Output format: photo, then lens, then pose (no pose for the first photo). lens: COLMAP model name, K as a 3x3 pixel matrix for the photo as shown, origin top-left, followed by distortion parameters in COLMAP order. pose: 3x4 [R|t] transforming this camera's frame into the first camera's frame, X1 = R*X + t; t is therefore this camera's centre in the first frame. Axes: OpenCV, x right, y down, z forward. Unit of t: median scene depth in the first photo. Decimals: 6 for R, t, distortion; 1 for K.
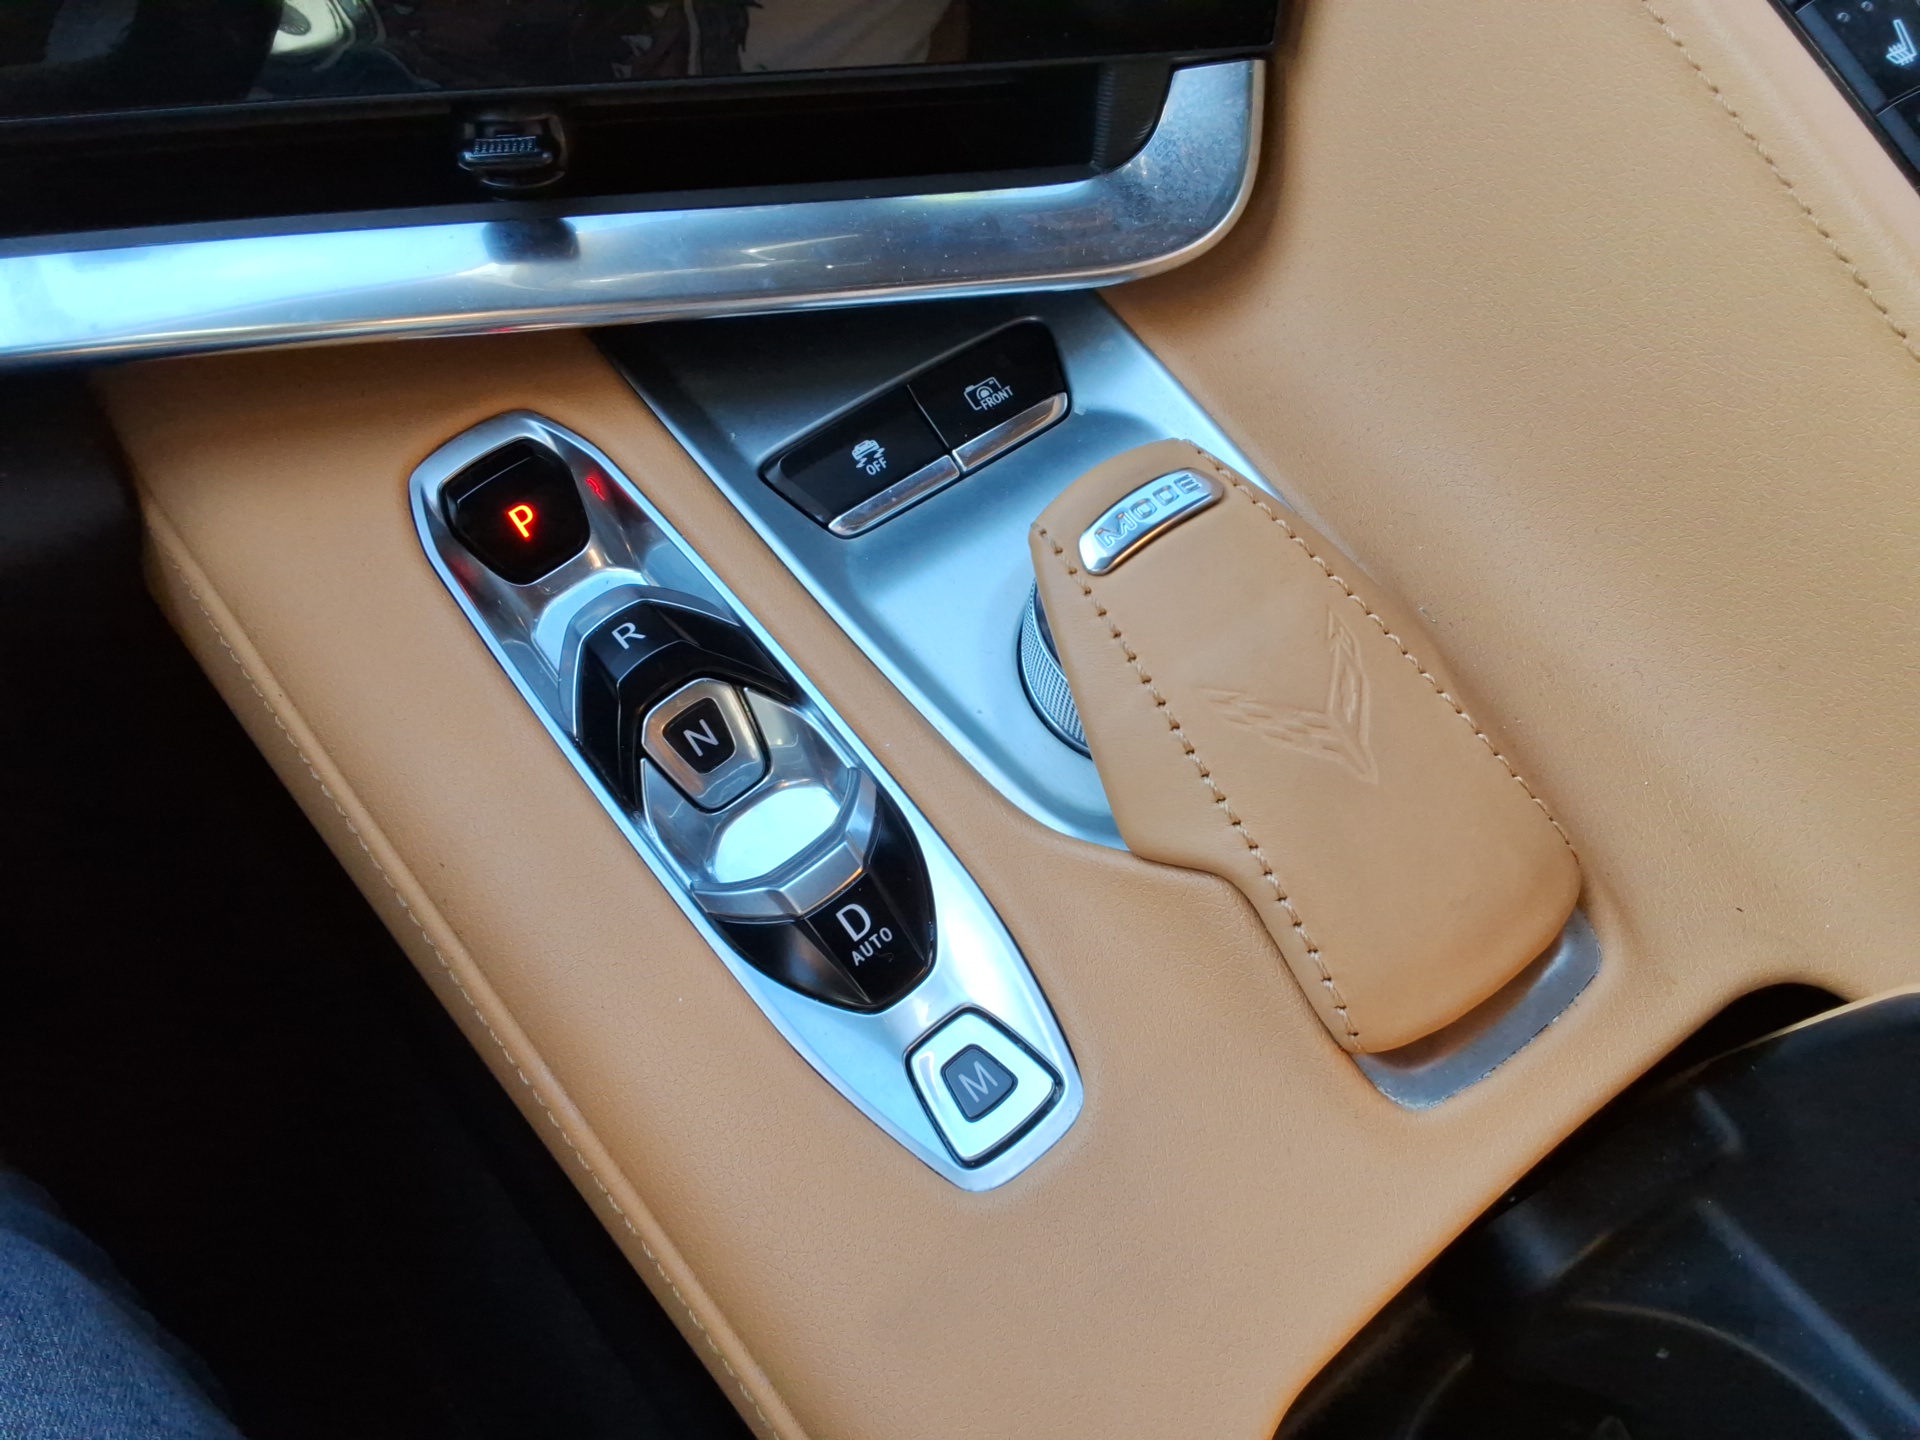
lens RADIAL K [[1541.7, 0, 974.8], [0, 1541.7, 693.3], [0, 0, 1]] dist [0.116975, -0.182930]
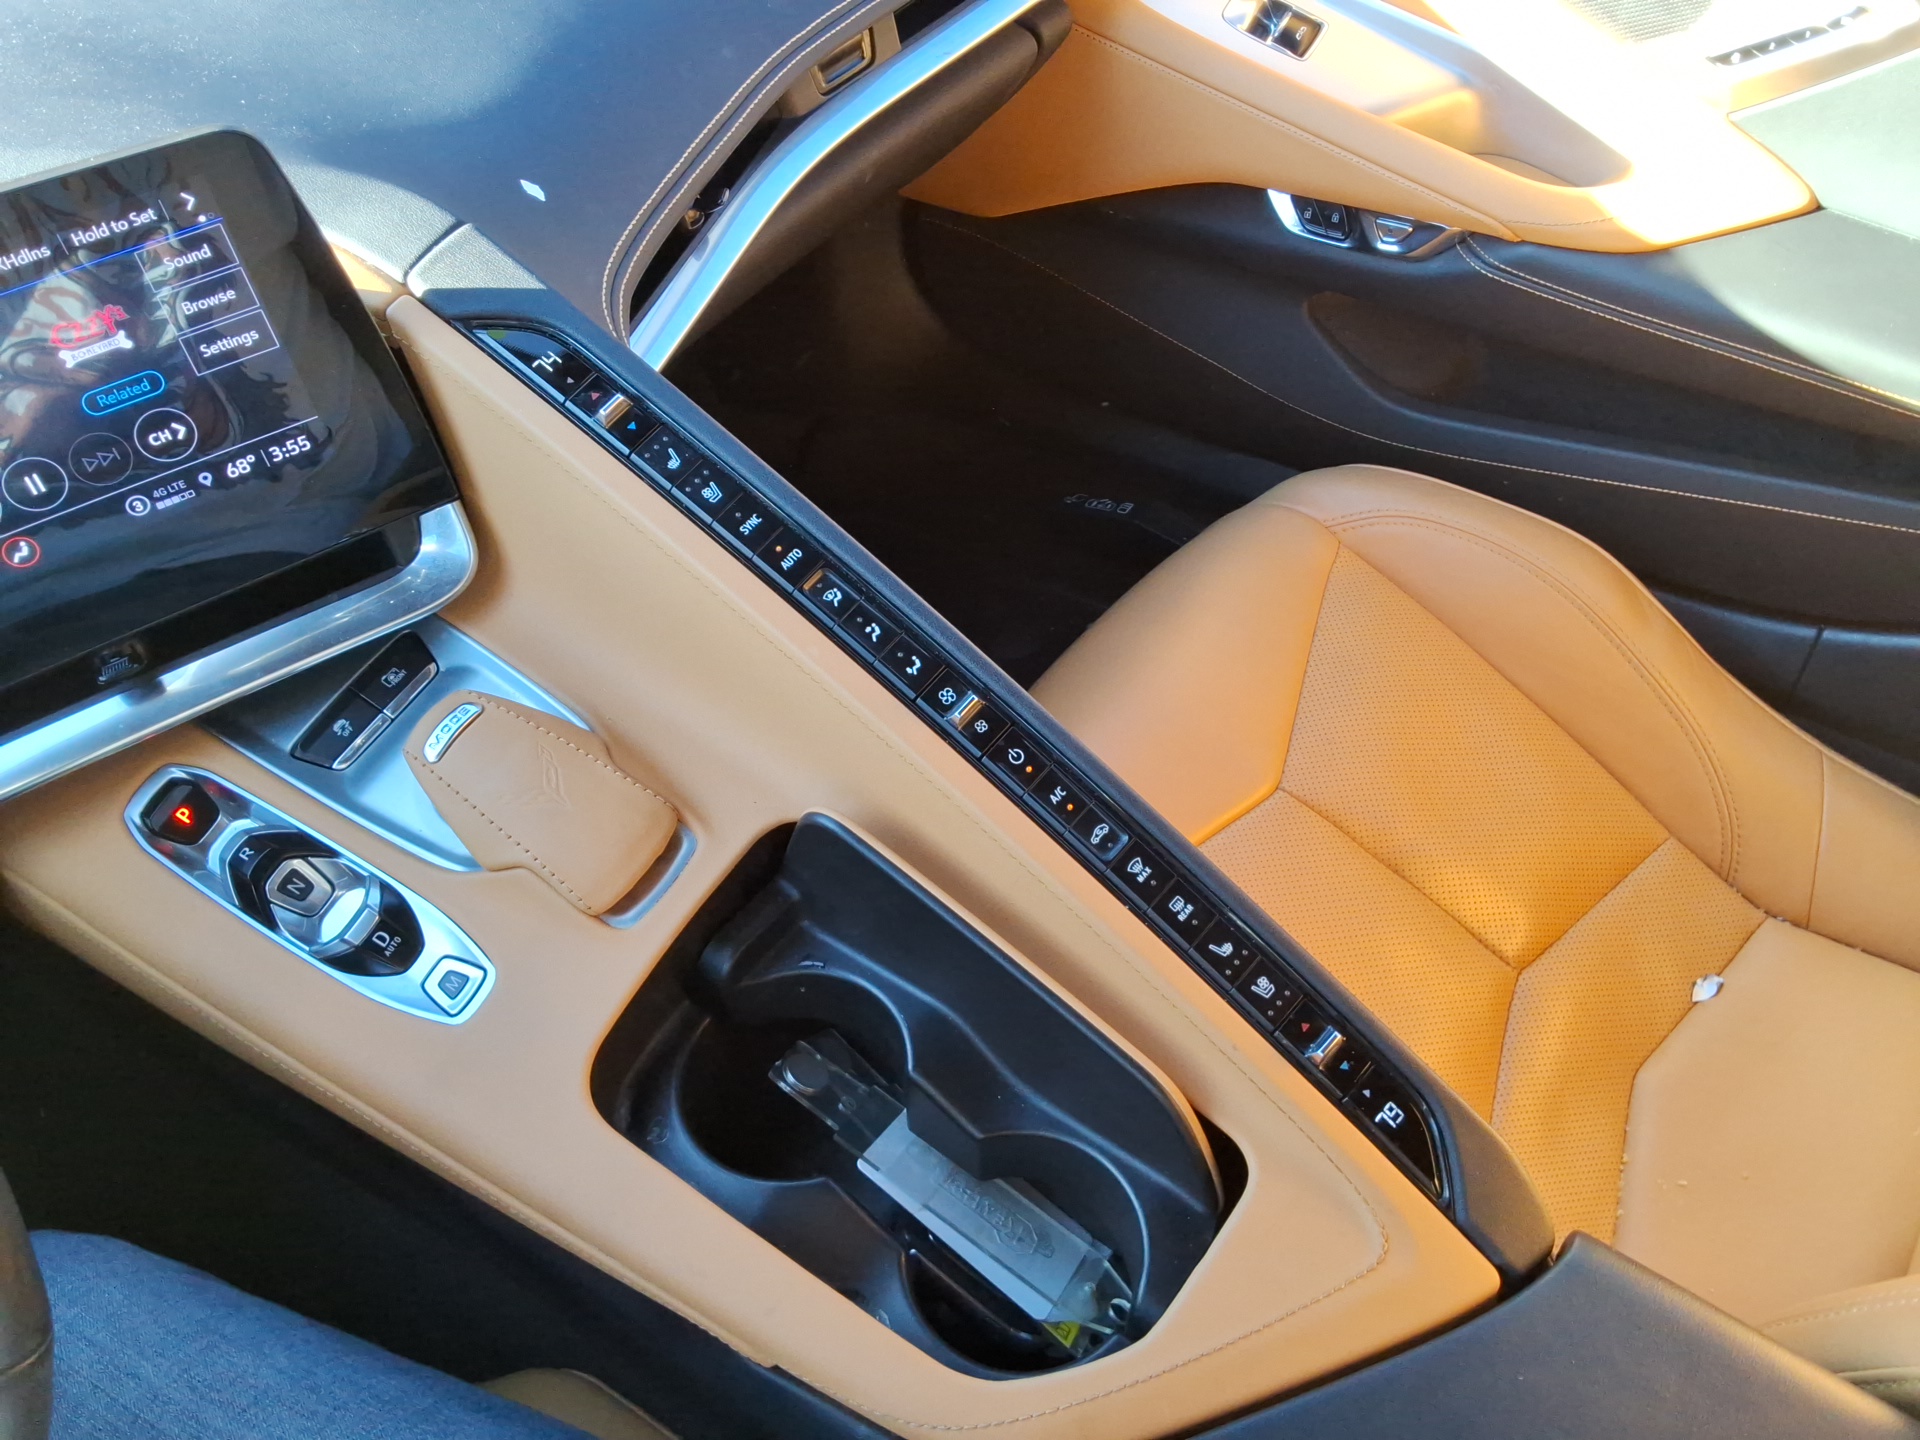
lens RADIAL K [[1541.7, 0, 974.8], [0, 1541.7, 693.3], [0, 0, 1]] dist [0.116975, -0.182930]
pose [[0.936989, -0.328804, 0.118068, 0.548283], [0.326855, 0.944386, 0.036069, 0.004890], [-0.123361, 0.004795, 0.992350, -1.315313]]
